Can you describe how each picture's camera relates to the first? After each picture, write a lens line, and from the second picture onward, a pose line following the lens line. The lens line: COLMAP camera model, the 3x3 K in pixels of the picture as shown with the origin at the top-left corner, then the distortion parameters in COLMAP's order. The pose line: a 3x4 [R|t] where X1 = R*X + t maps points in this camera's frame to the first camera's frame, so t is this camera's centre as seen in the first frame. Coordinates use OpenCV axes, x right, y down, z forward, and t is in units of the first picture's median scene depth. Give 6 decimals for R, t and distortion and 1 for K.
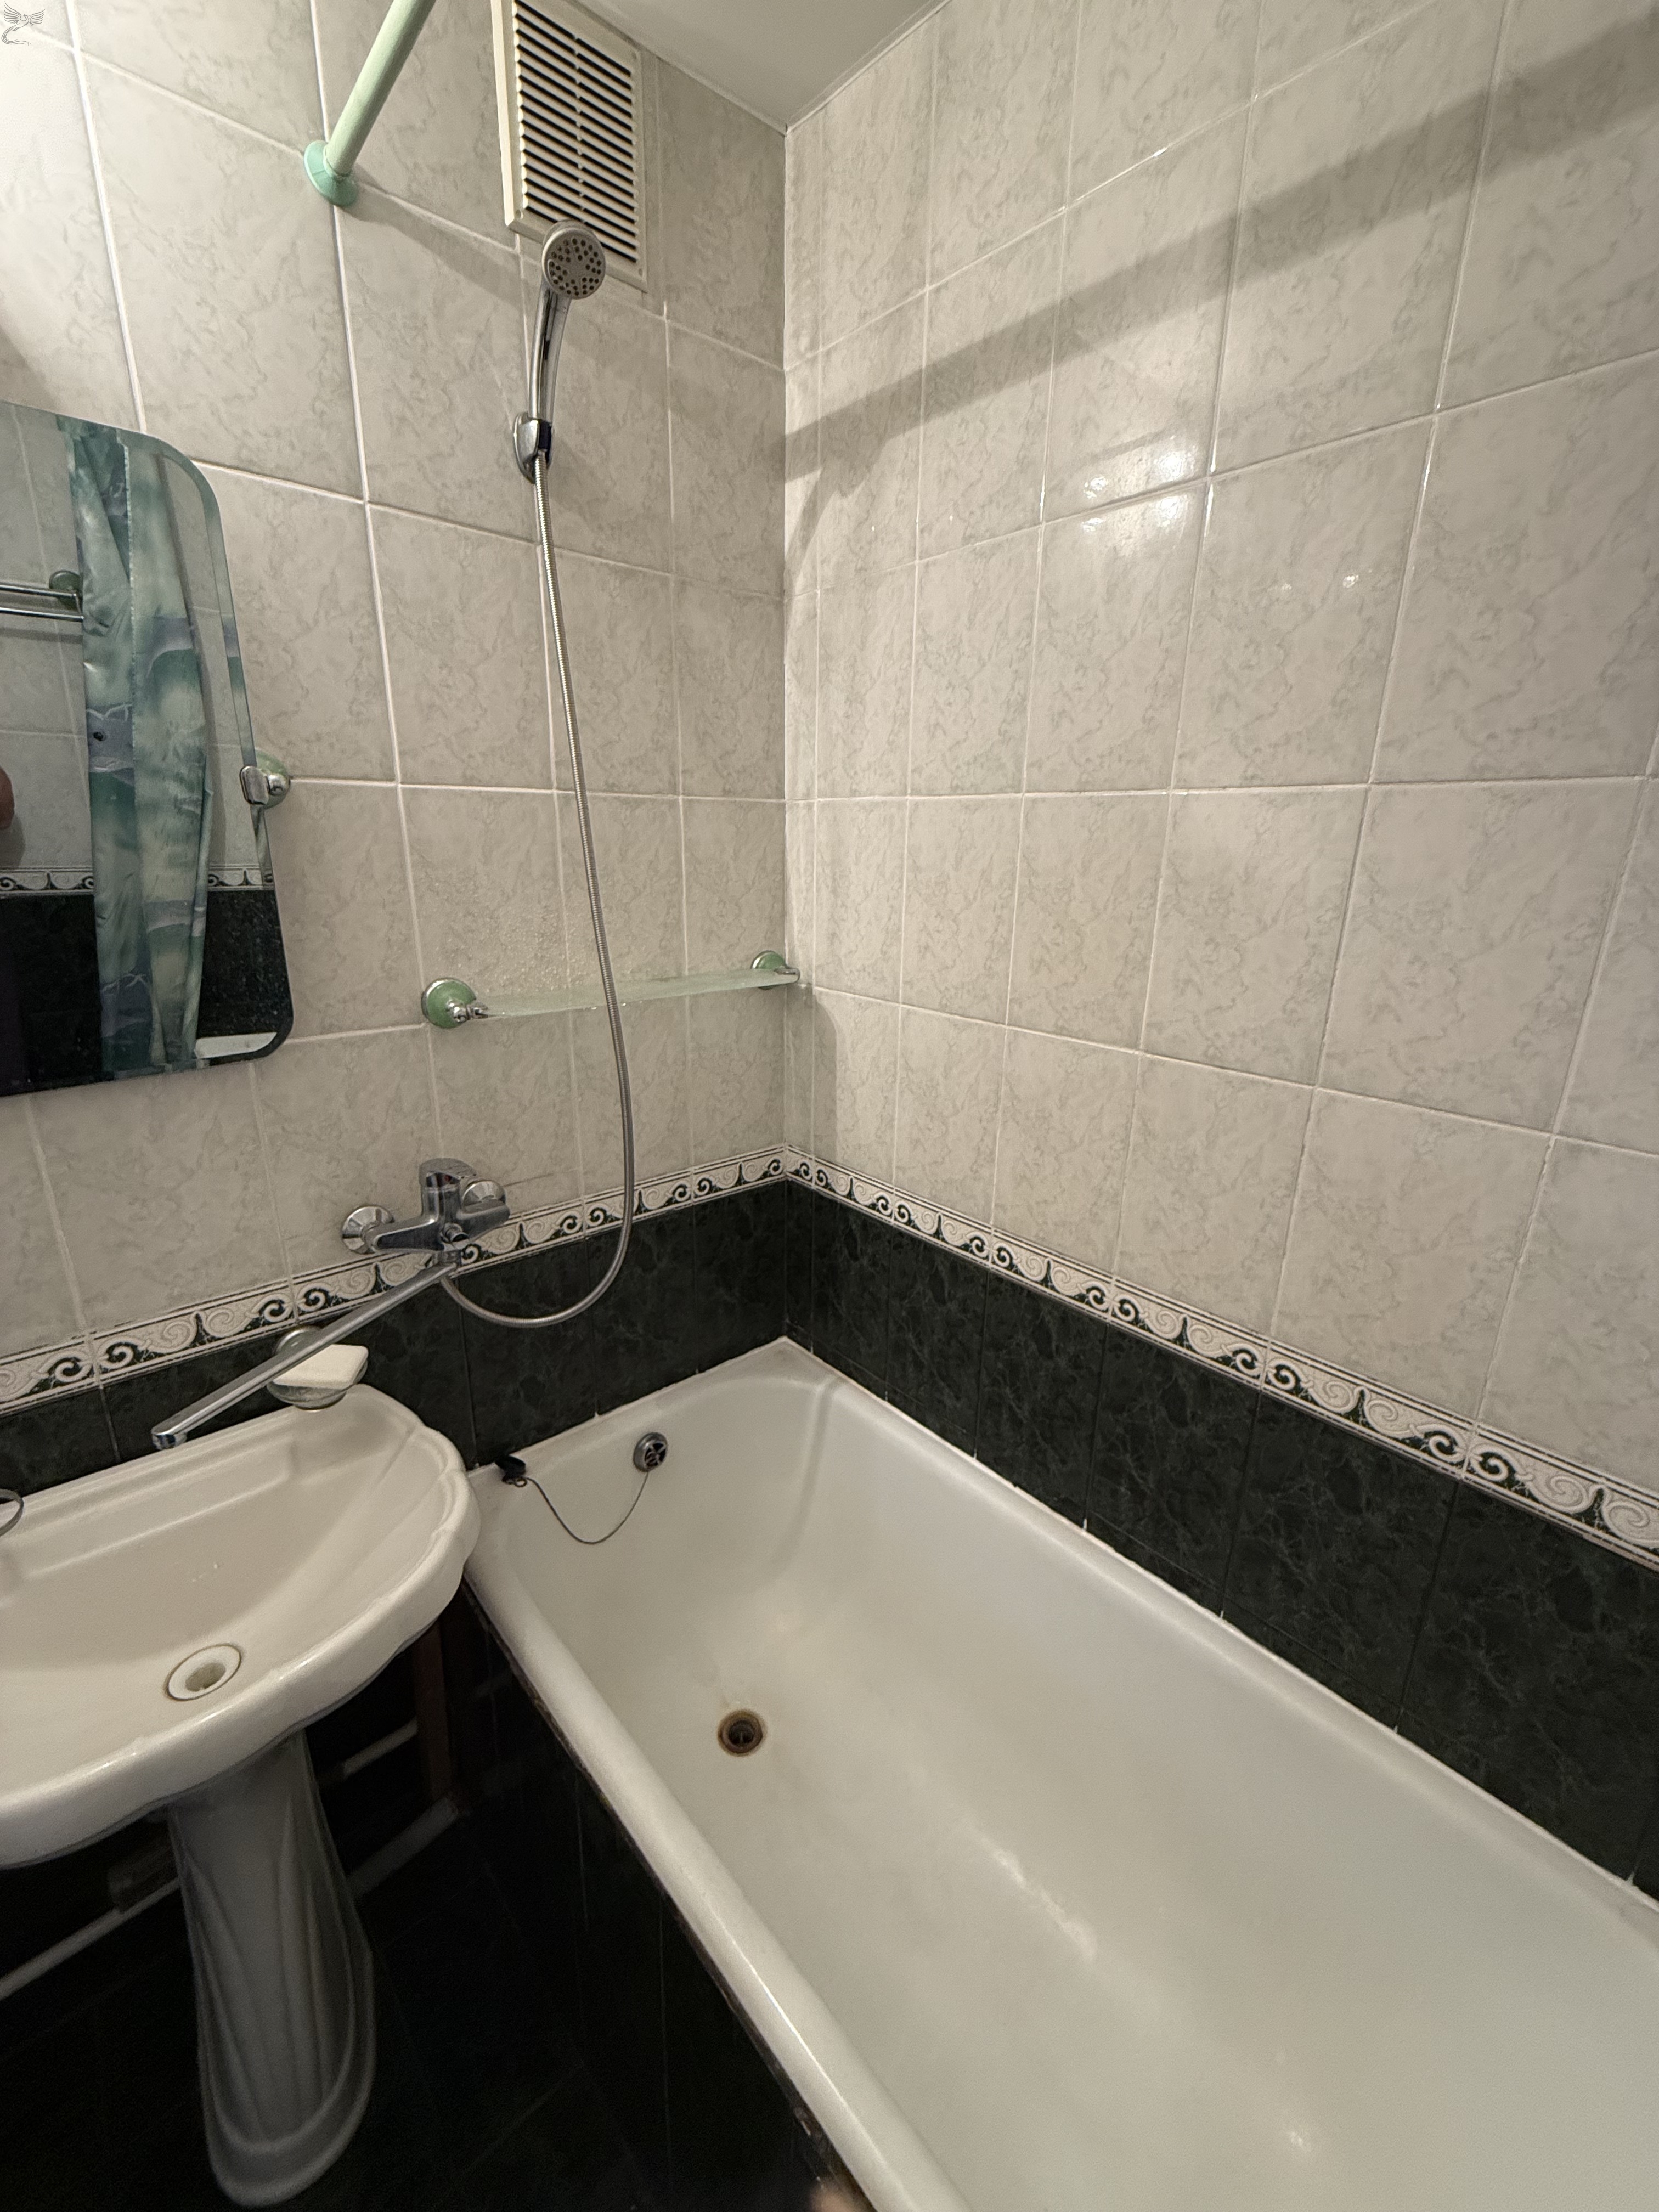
lens RADIAL K [[881.4, 0, 835.3], [0, 881.4, 1099.7], [0, 0, 1]] dist [-0.000082, 0.000115]
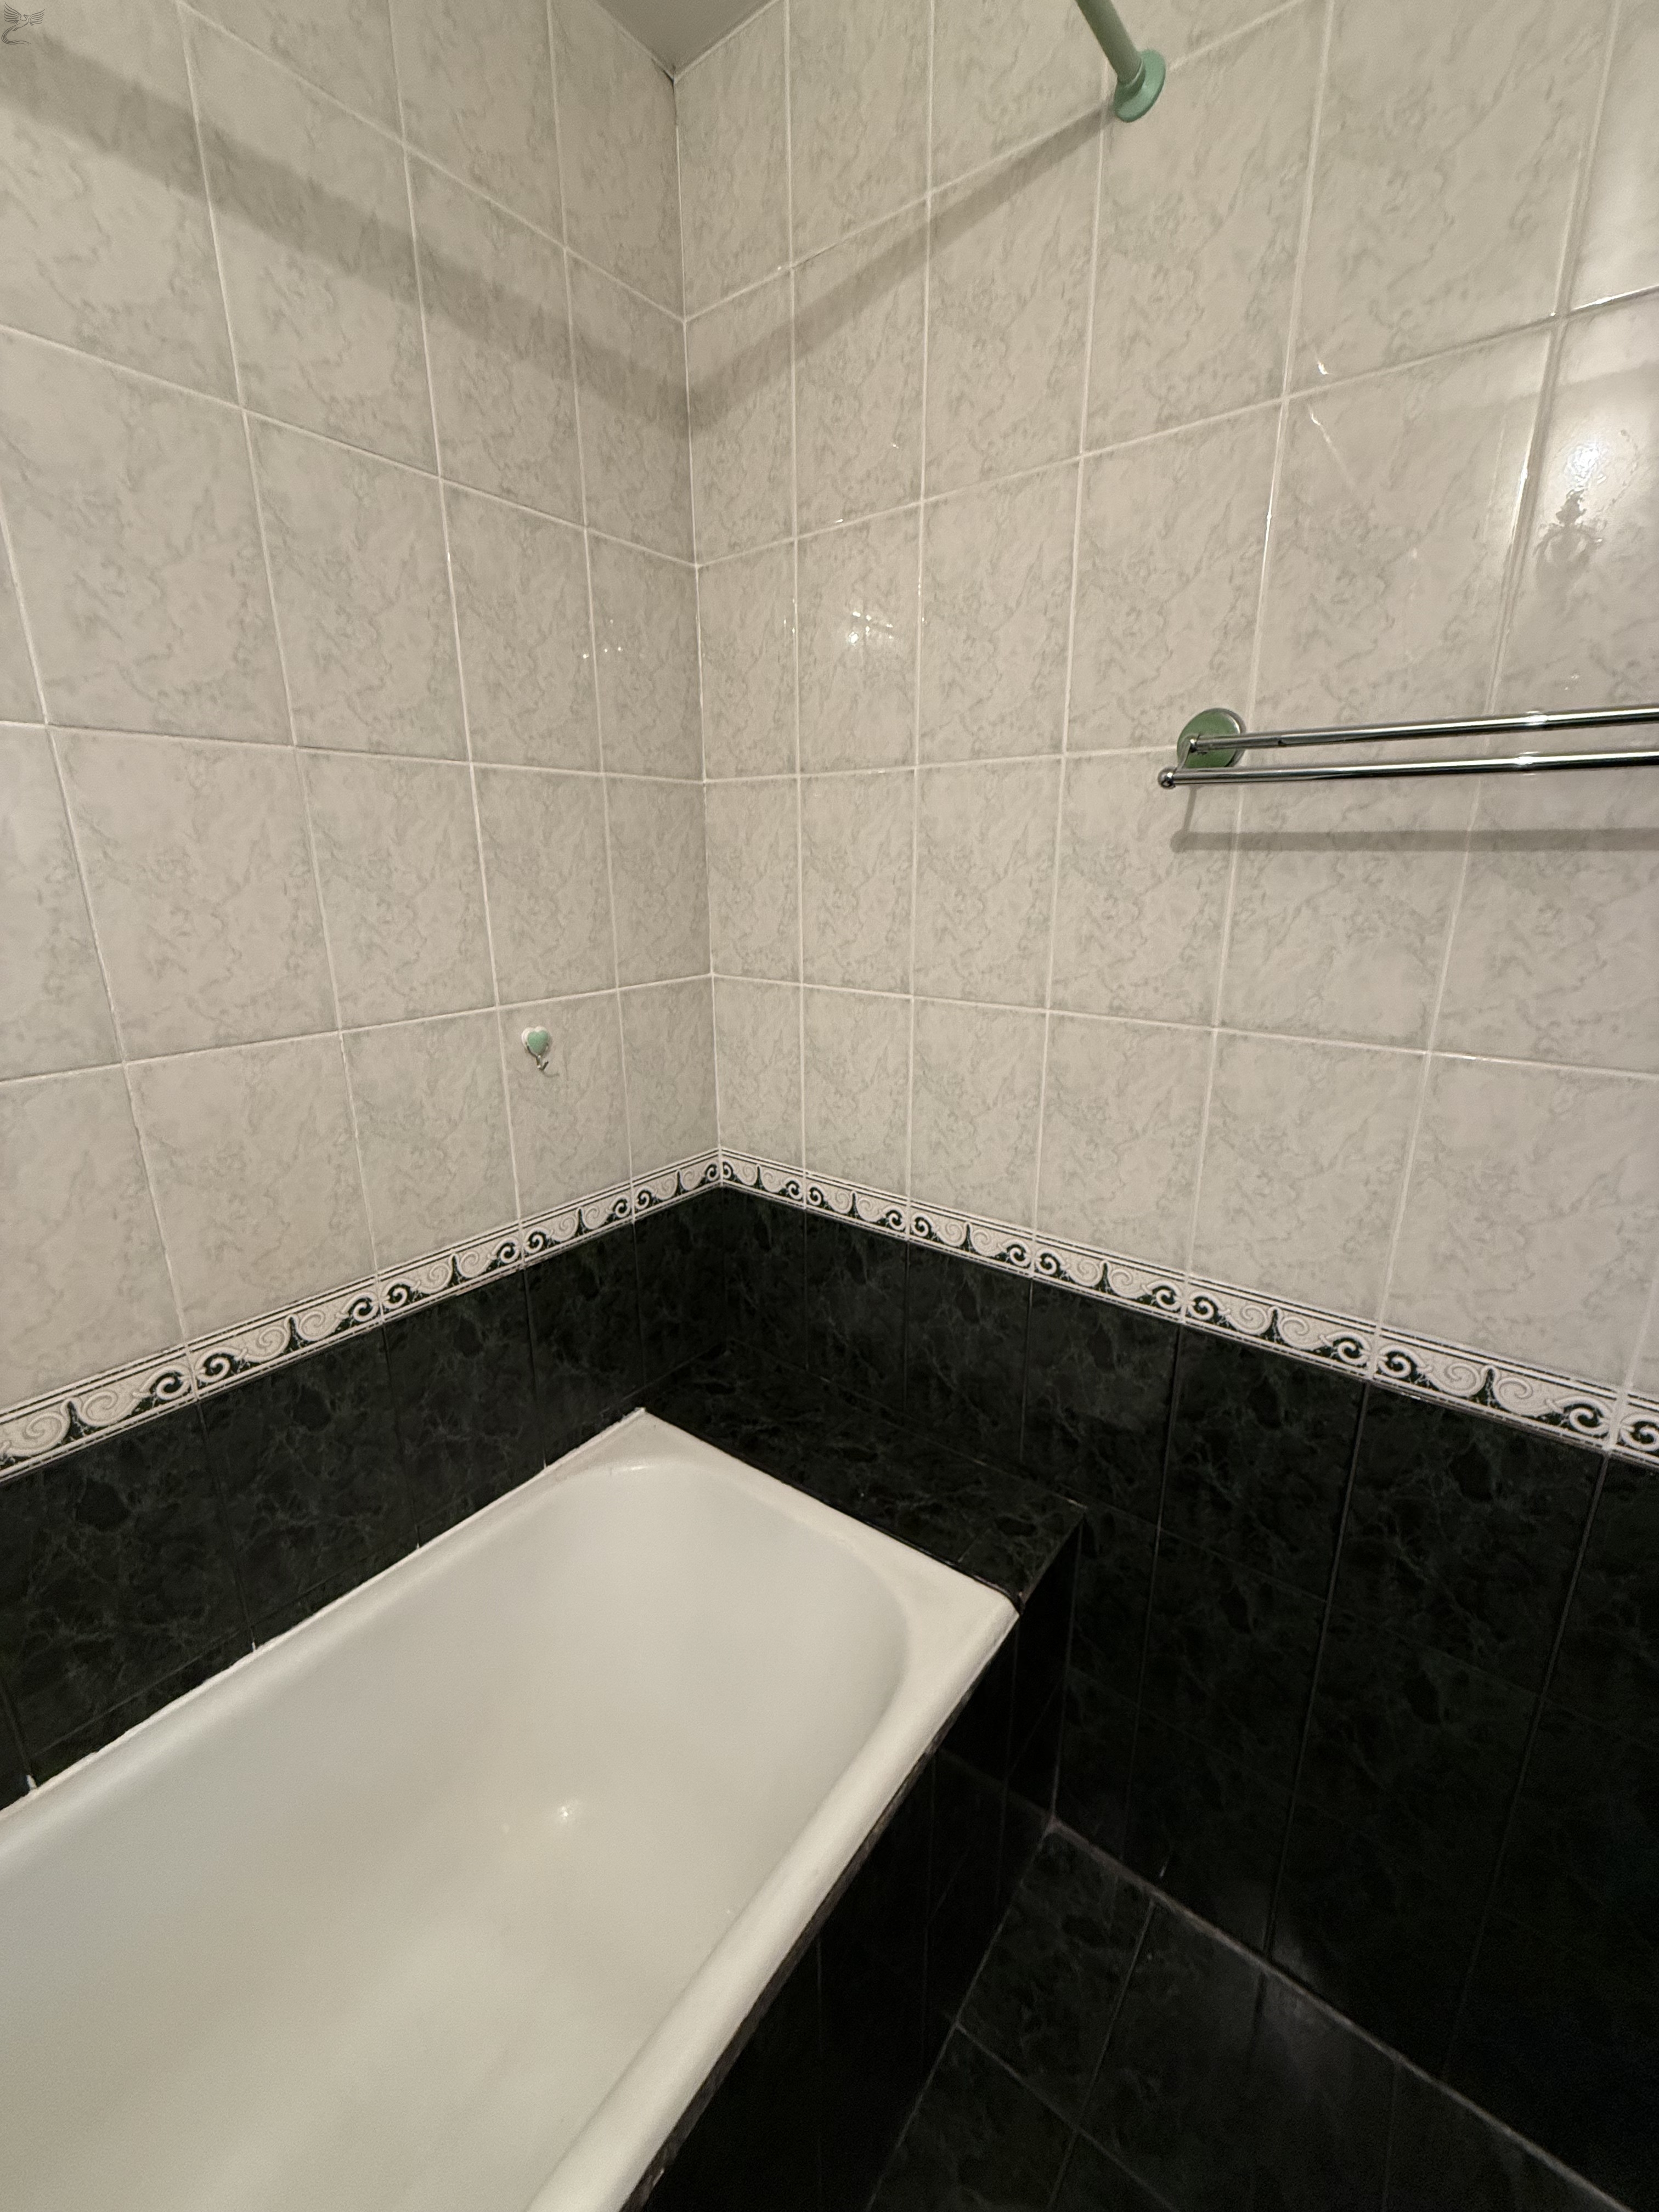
lens RADIAL K [[881.4, 0, 832.2], [0, 881.4, 1100.4], [0, 0, 1]] dist [-0.000082, 0.000115]
pose [[-0.182862, -0.279362, 0.942612, -0.406833], [0.279607, 0.904408, 0.322282, -0.060567], [-0.942540, 0.322495, -0.087270, 0.357193]]
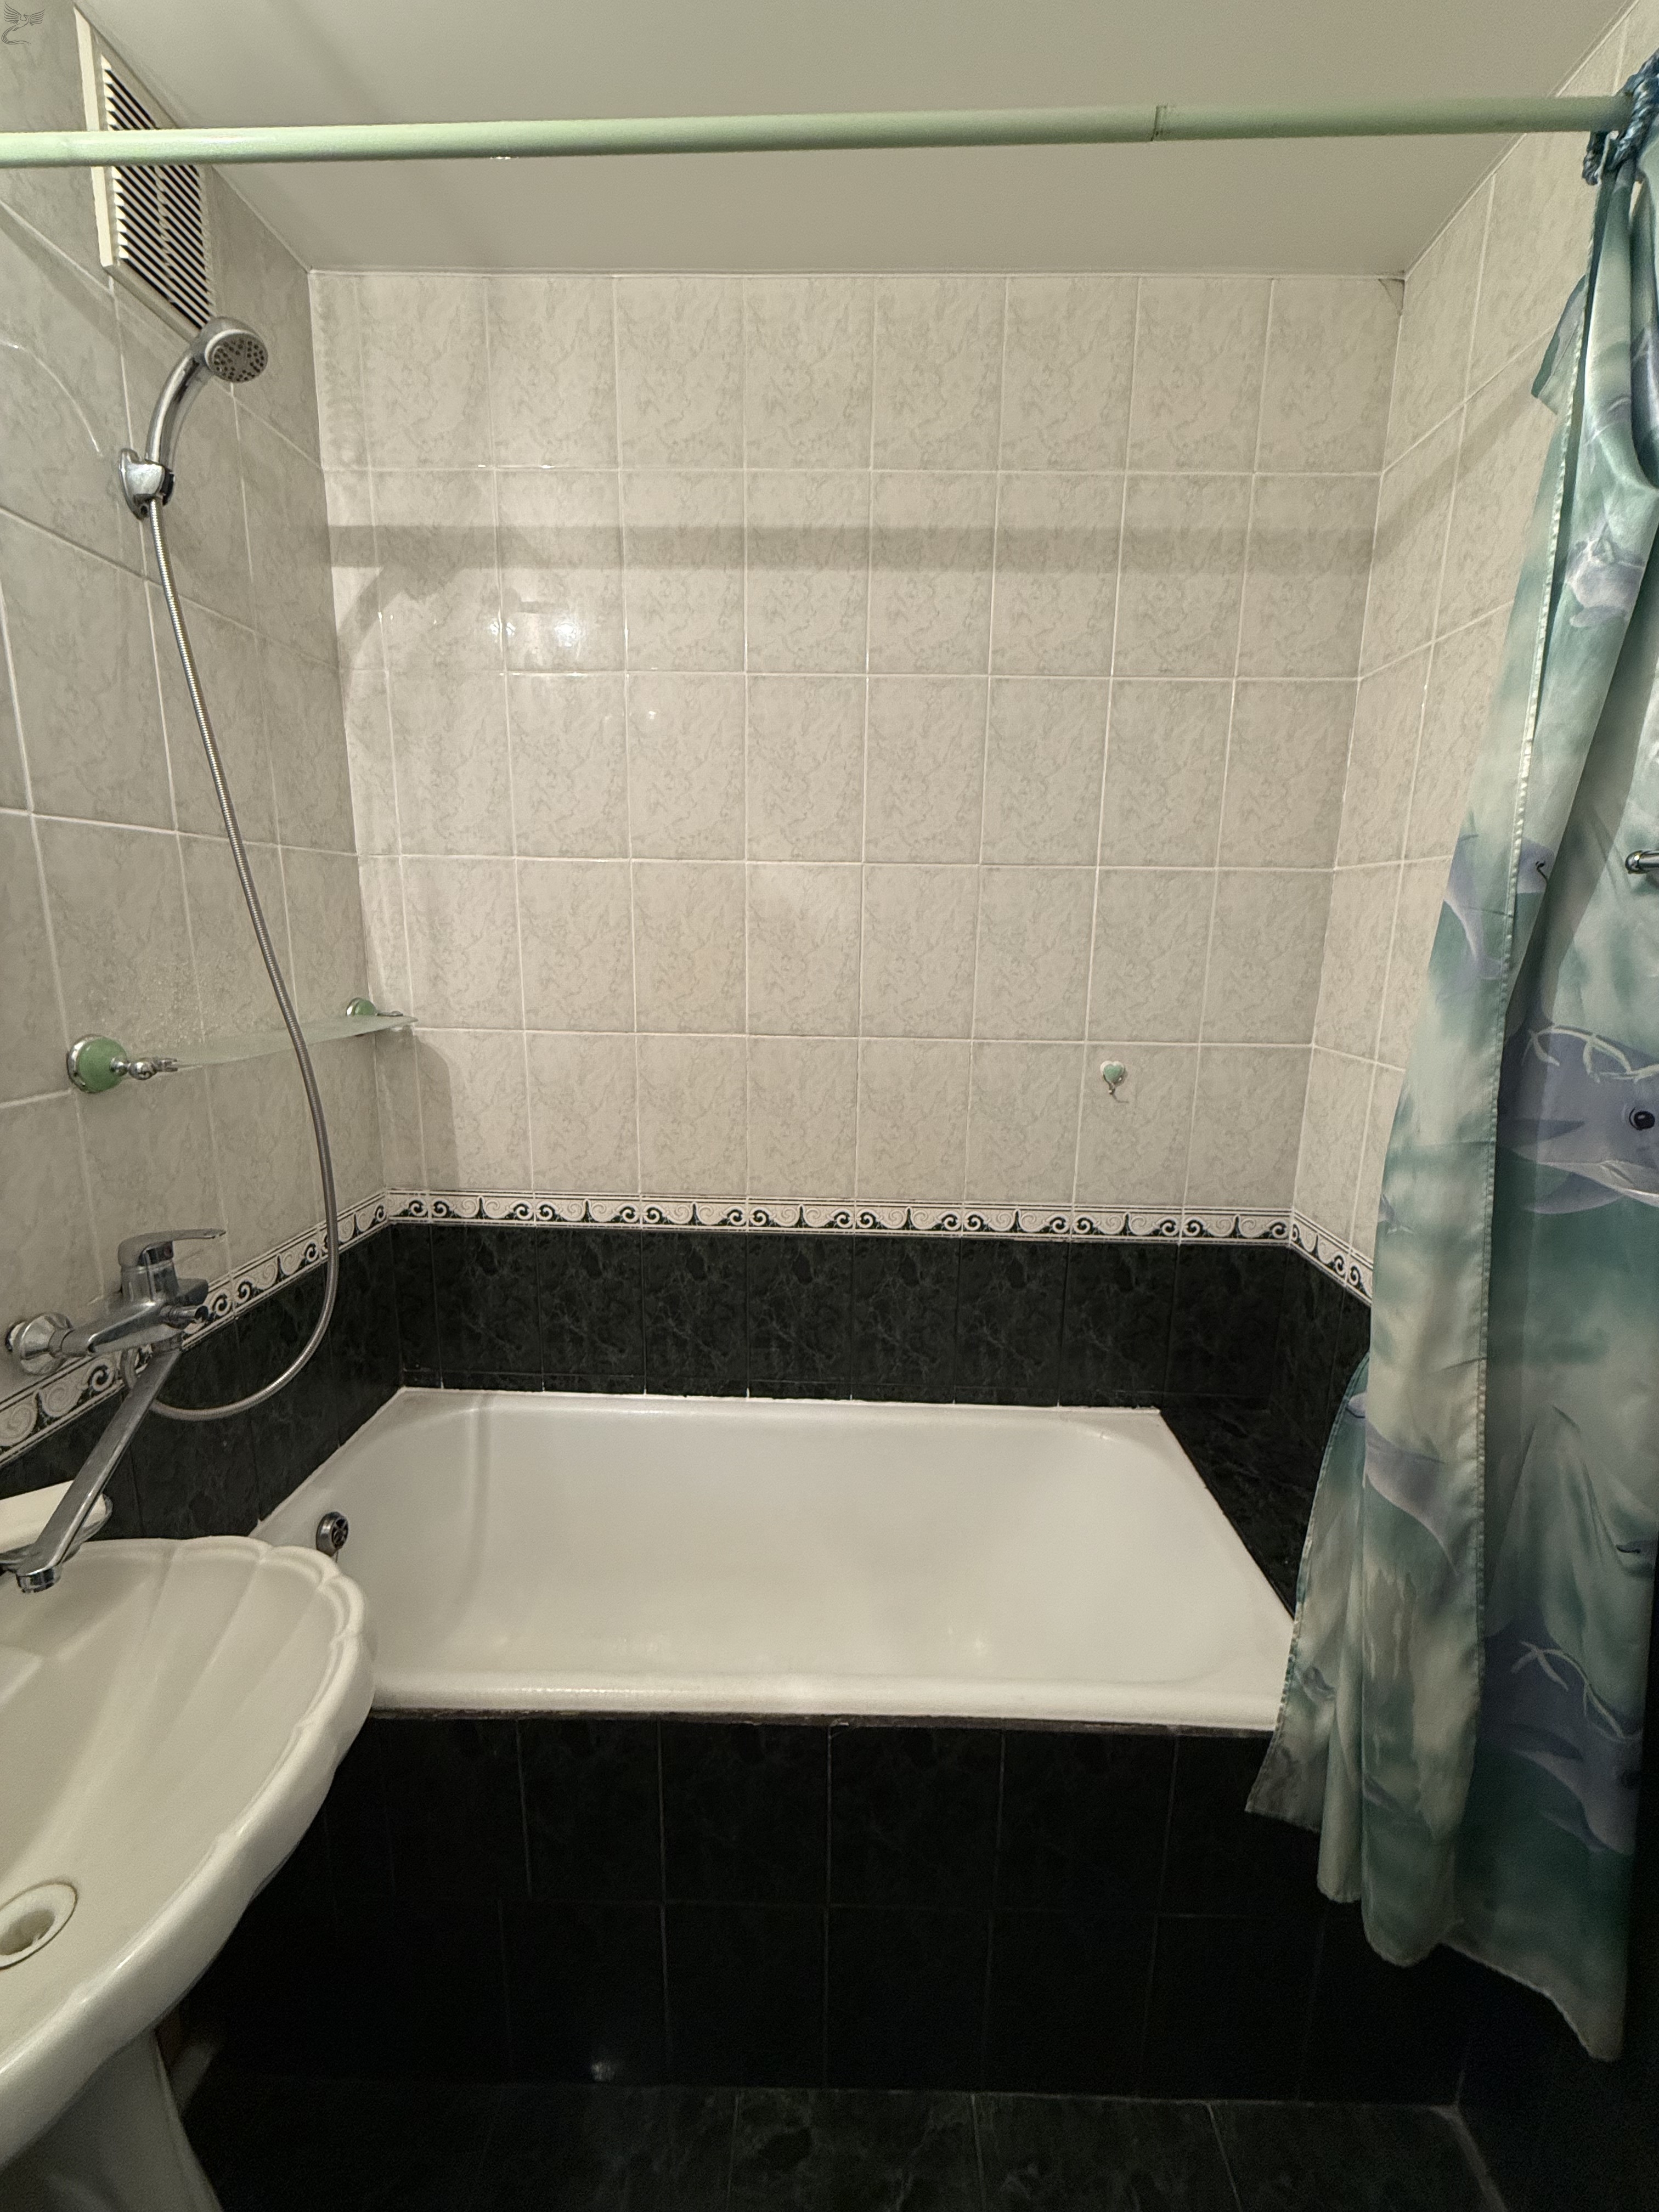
lens RADIAL K [[881.4, 0, 832.3], [0, 881.4, 1101.4], [0, 0, 1]] dist [-0.000082, 0.000115]
pose [[0.692065, -0.146756, 0.706759, -0.625061], [0.201193, 0.979531, 0.006387, 0.075702], [-0.693230, 0.137775, 0.707425, -0.127535]]
